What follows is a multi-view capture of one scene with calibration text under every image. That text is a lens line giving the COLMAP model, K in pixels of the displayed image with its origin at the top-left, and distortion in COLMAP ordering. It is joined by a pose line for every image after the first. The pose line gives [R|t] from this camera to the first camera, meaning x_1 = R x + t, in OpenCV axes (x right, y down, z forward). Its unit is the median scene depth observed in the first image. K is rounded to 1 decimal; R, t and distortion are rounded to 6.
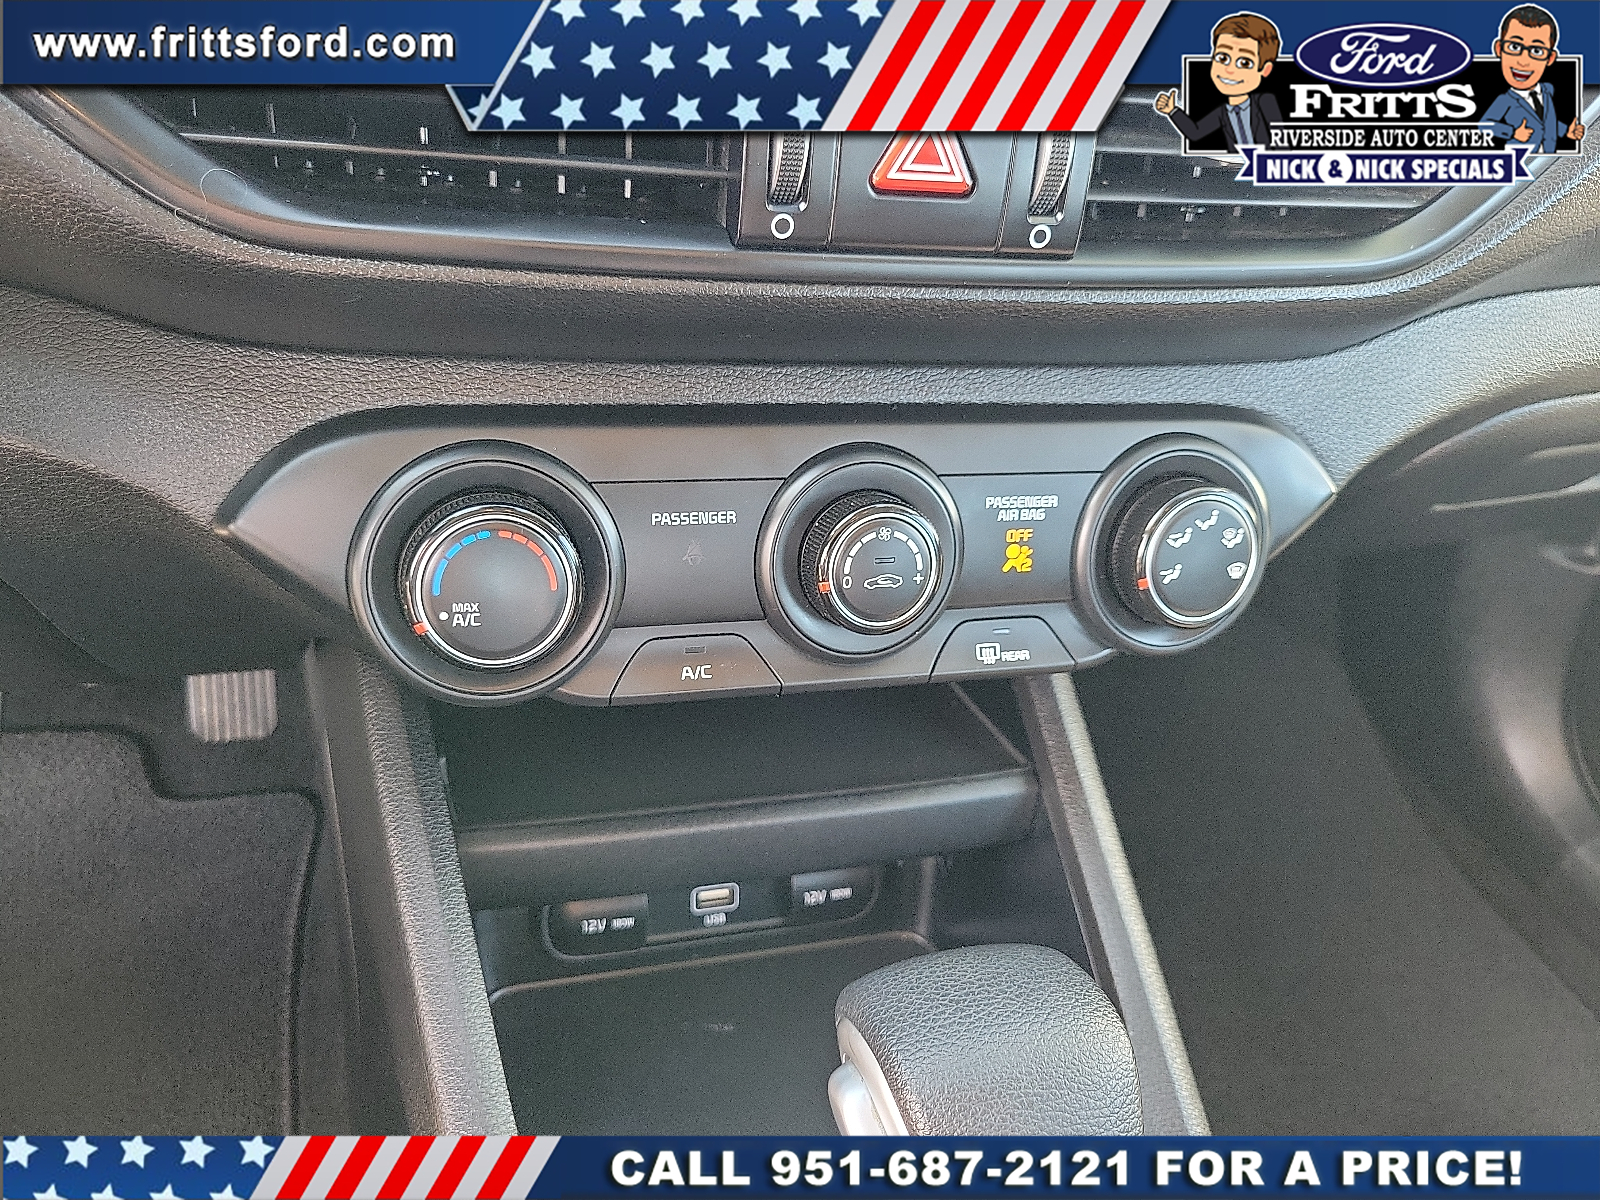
lens RADIAL K [[1194.3, 0, 800.0], [0, 1194.3, 600.0], [0, 0, 1]] dist [0.001578, -0.000416]
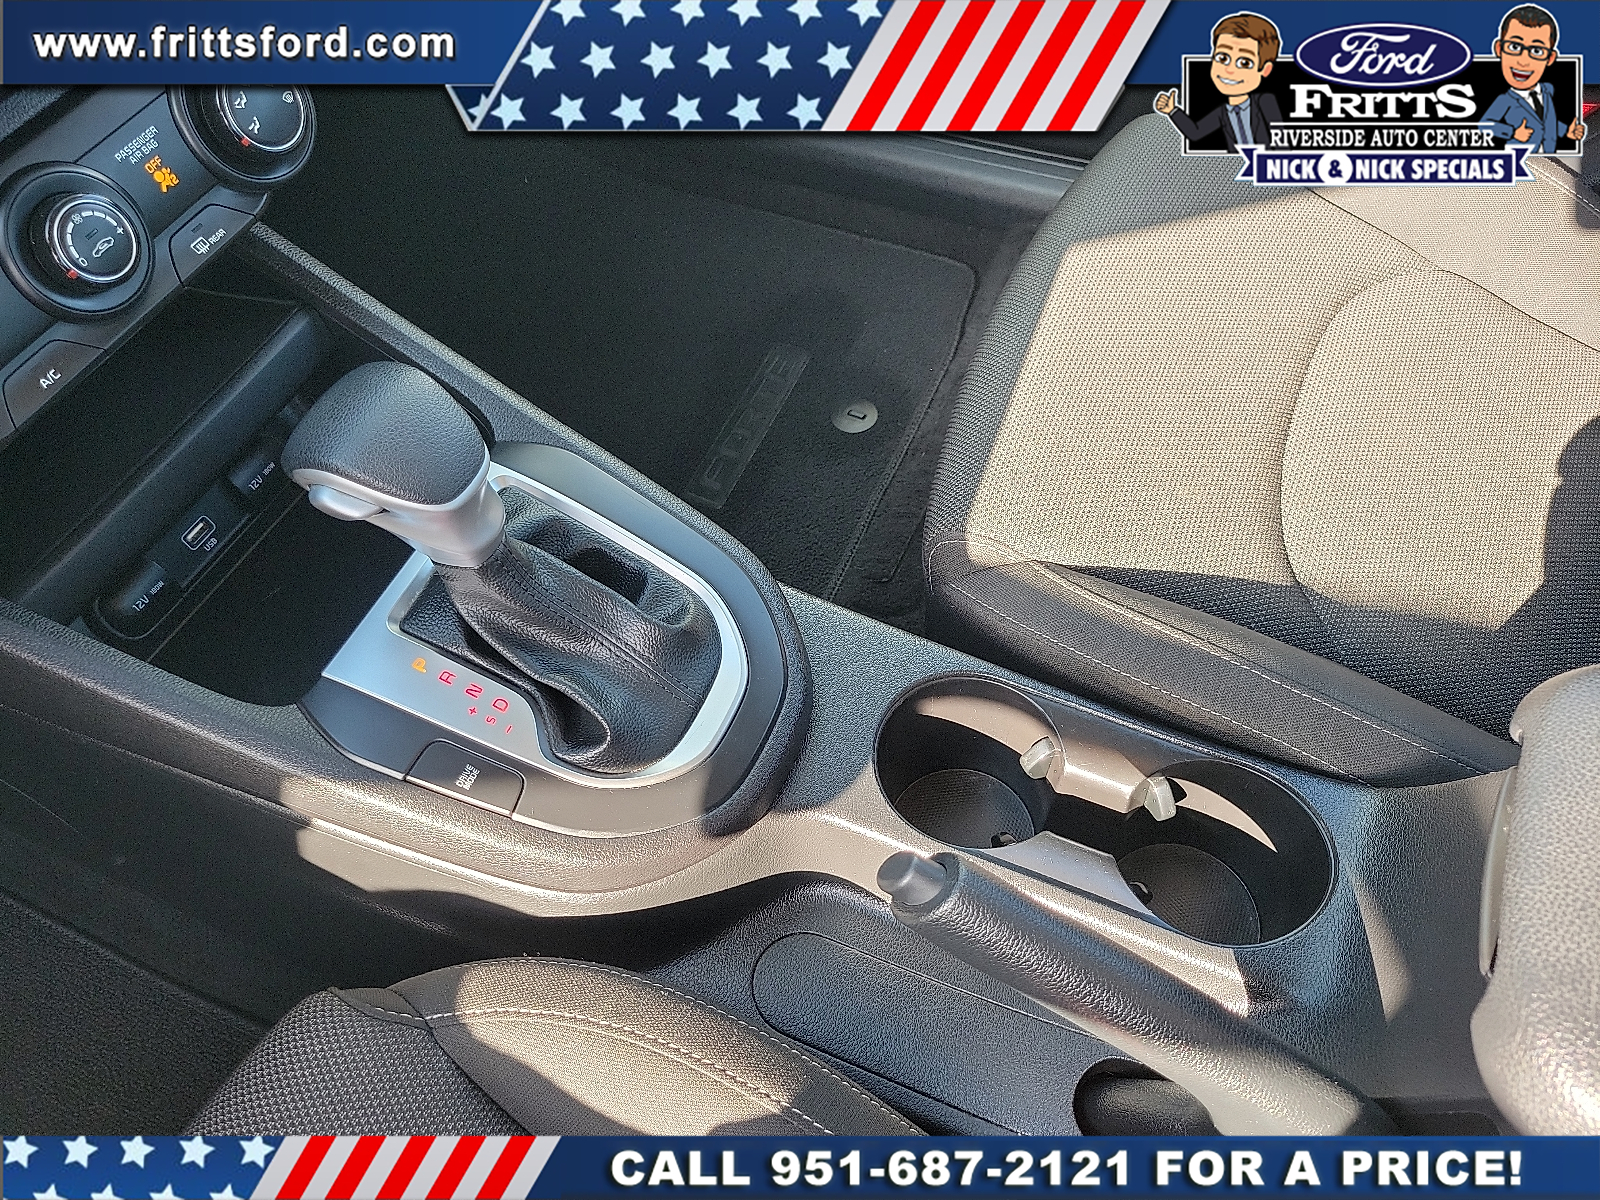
lens RADIAL K [[1194.3, 0, 800.0], [0, 1194.3, 600.0], [0, 0, 1]] dist [0.001578, -0.000416]
pose [[0.653670, -0.703600, 0.278682, -0.080518], [0.543597, 0.692738, 0.473937, 0.052005], [-0.526515, -0.158308, 0.835297, -0.716750]]
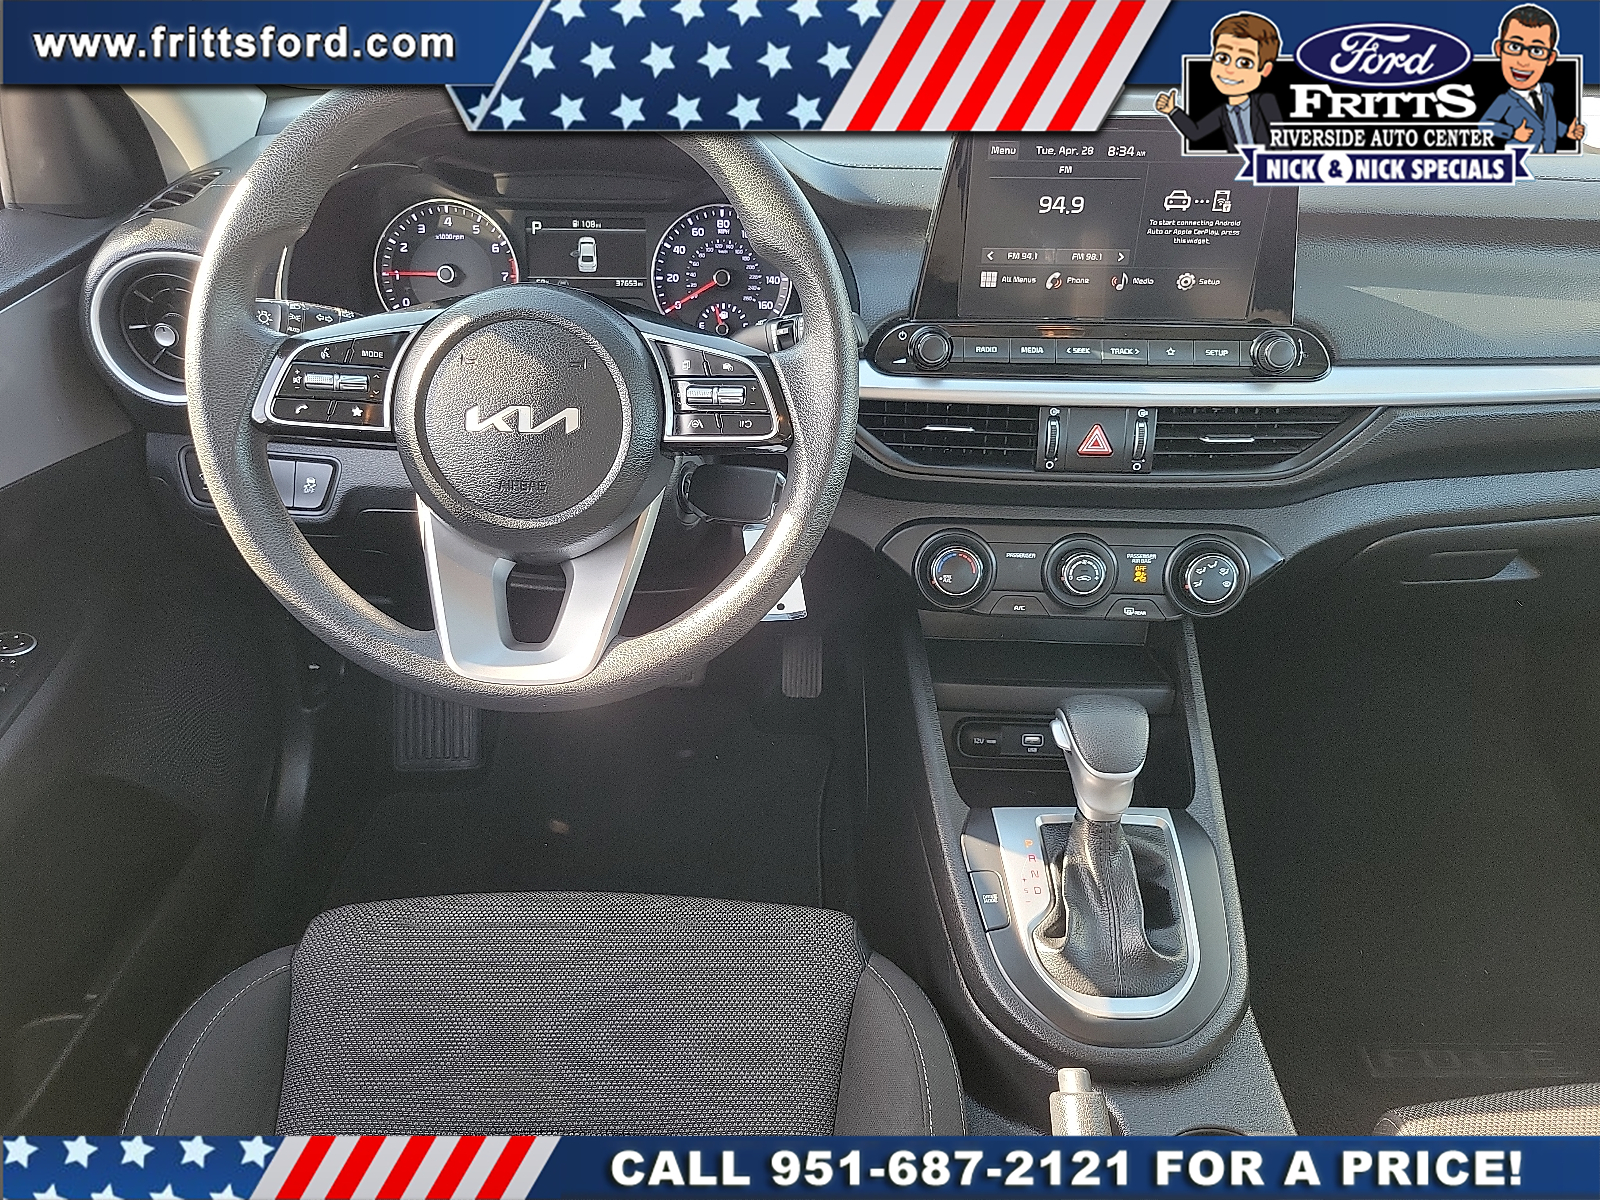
lens RADIAL K [[1194.3, 0, 800.0], [0, 1194.3, 600.0], [0, 0, 1]] dist [0.001578, -0.000416]
pose [[0.946231, 0.032819, -0.321823, 0.330355], [-0.075303, 0.989857, -0.120464, 0.414045], [0.314606, 0.138221, 0.939105, -1.851722]]
